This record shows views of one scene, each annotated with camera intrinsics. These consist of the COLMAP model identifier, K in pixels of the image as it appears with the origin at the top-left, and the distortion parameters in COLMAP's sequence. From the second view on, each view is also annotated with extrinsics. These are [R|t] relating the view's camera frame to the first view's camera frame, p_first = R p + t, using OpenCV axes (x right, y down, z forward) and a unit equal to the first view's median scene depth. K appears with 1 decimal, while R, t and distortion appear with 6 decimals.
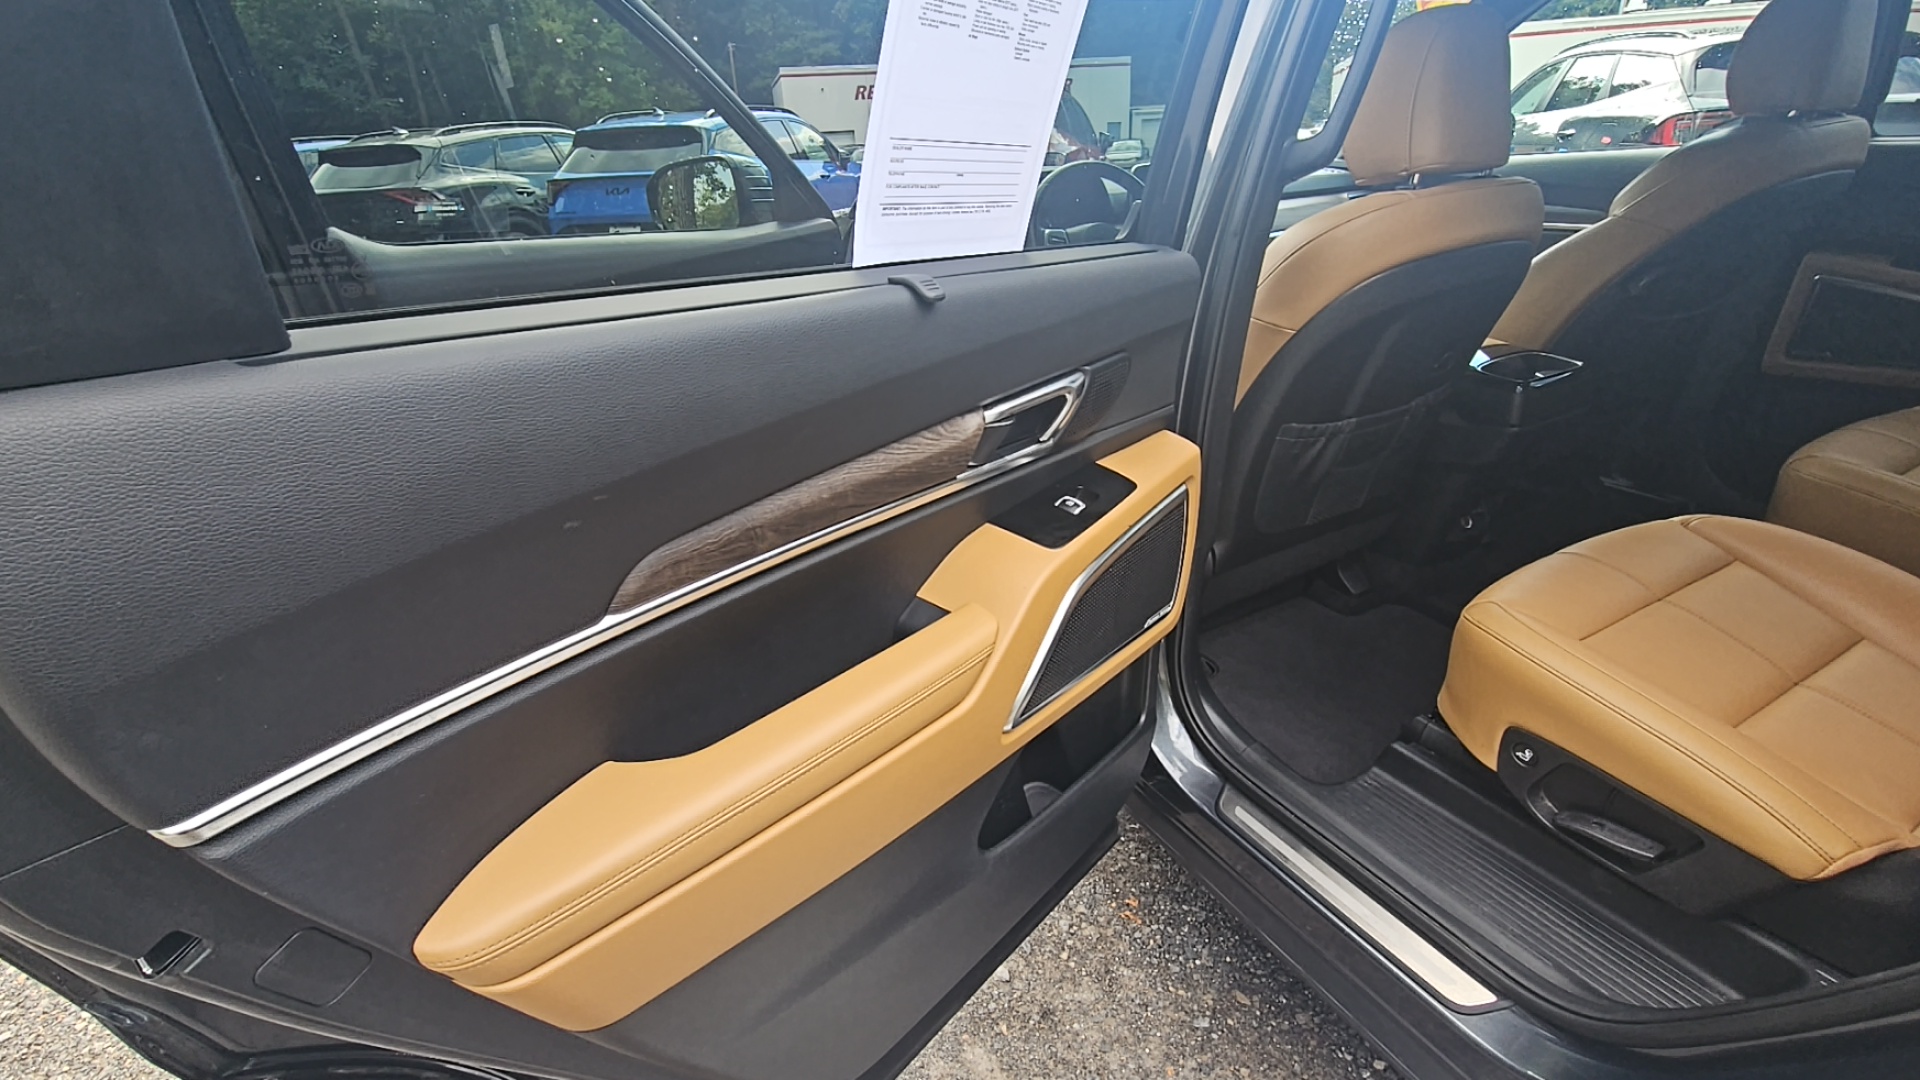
lens RADIAL K [[861.6, 0, 960.1], [0, 861.6, 534.4], [0, 0, 1]] dist [0.010496, -0.007715]
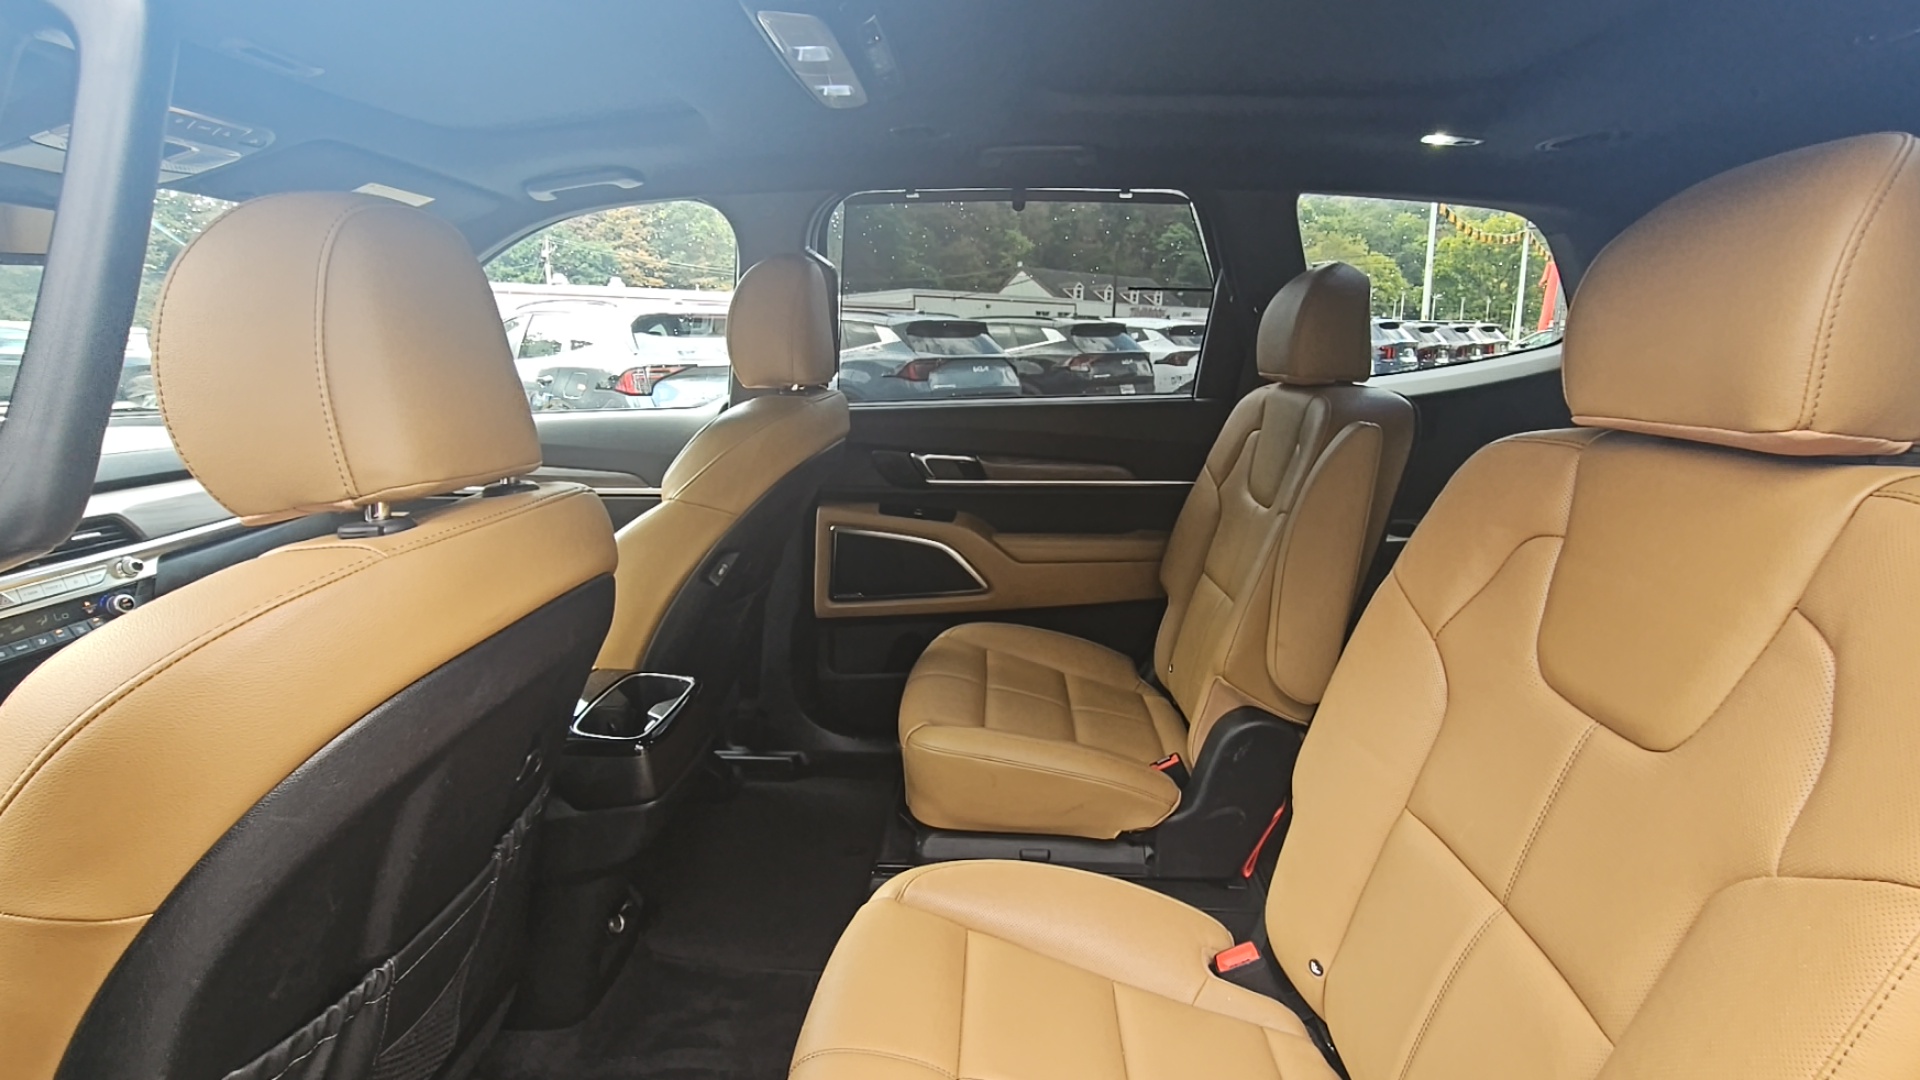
lens RADIAL K [[855.9, 0, 959.8], [0, 855.9, 539.2], [0, 0, 1]] dist [0.008219, -0.006675]
pose [[0.523824, -0.126836, 0.842331, 0.249151], [0.324369, 0.944053, -0.059564, -0.225222], [-0.787650, 0.304427, 0.535660, 0.419295]]
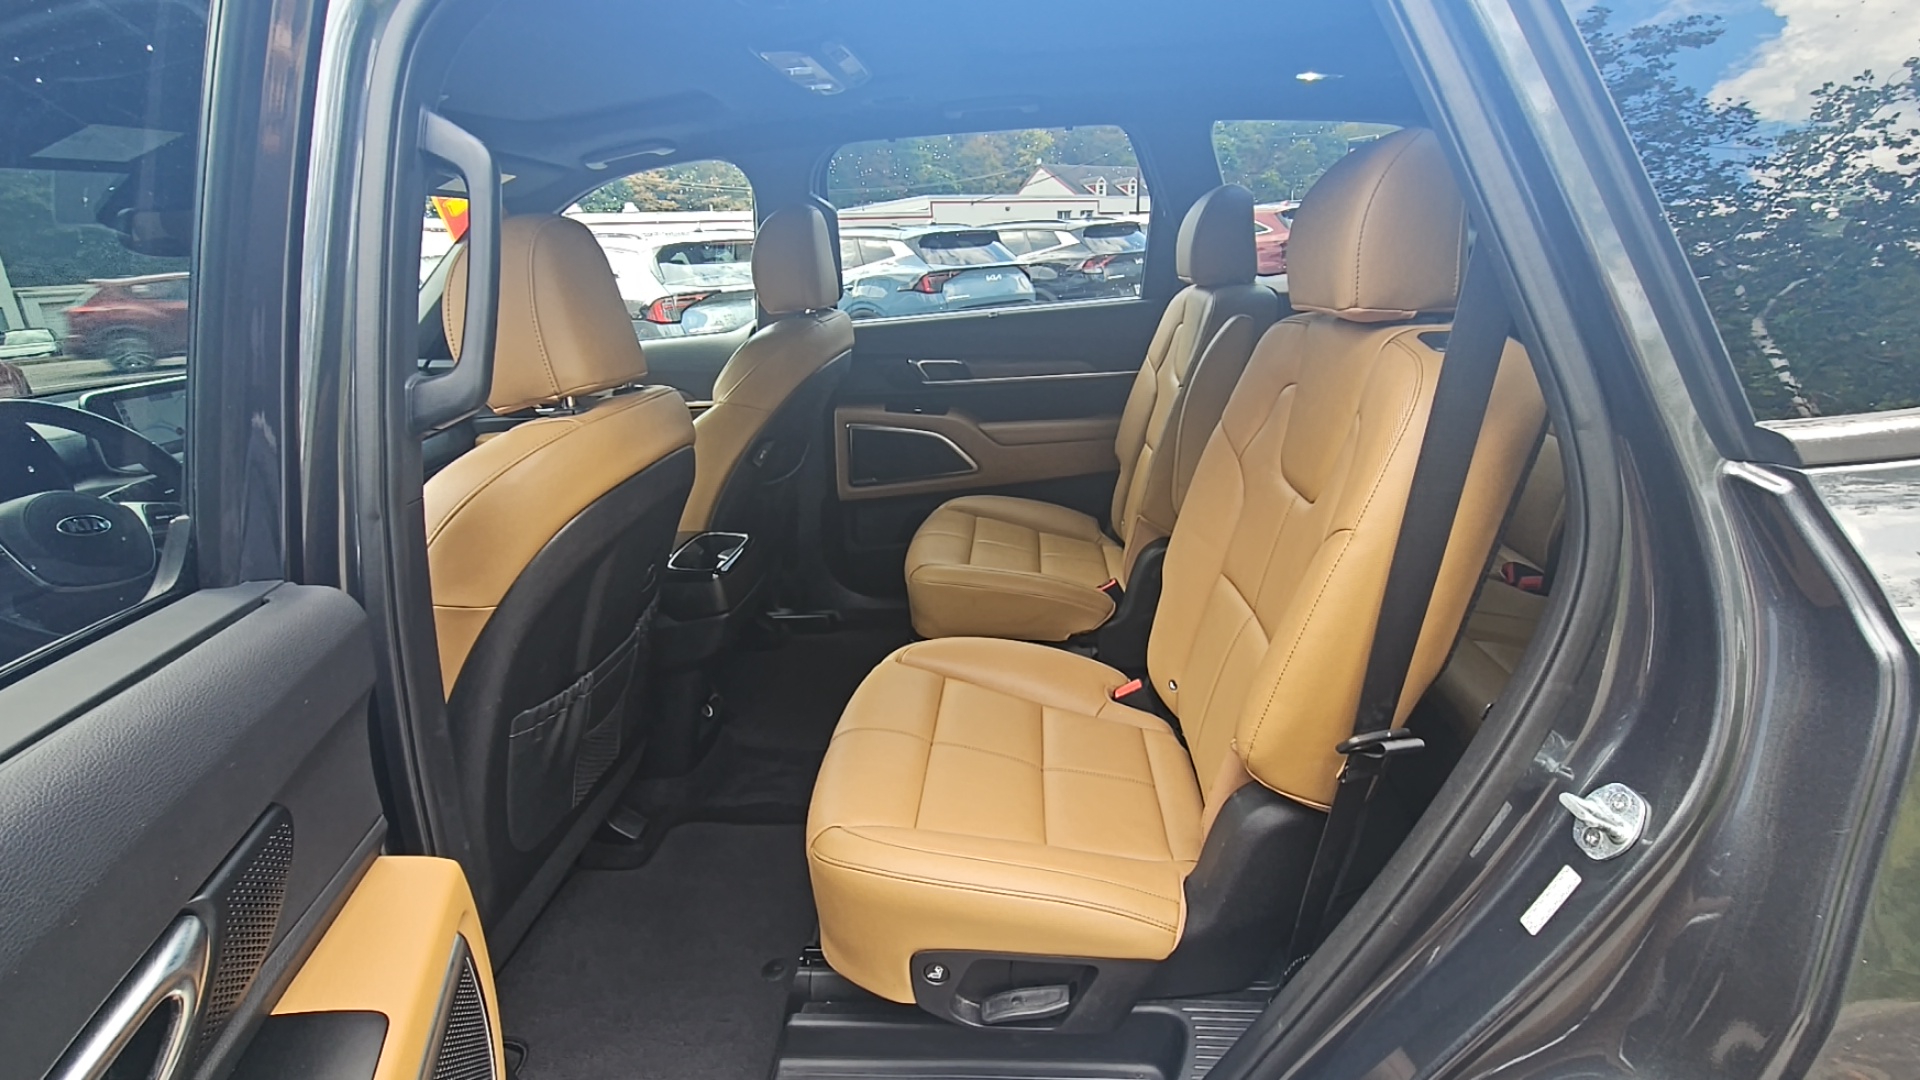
lens RADIAL K [[851.9, 0, 958.9], [0, 851.9, 536.4], [0, 0, 1]] dist [0.005829, 0.000089]
pose [[0.546805, -0.234845, 0.803649, 0.025965], [0.370083, 0.928792, 0.019608, -0.140353], [-0.751027, 0.286695, 0.594780, 0.215227]]
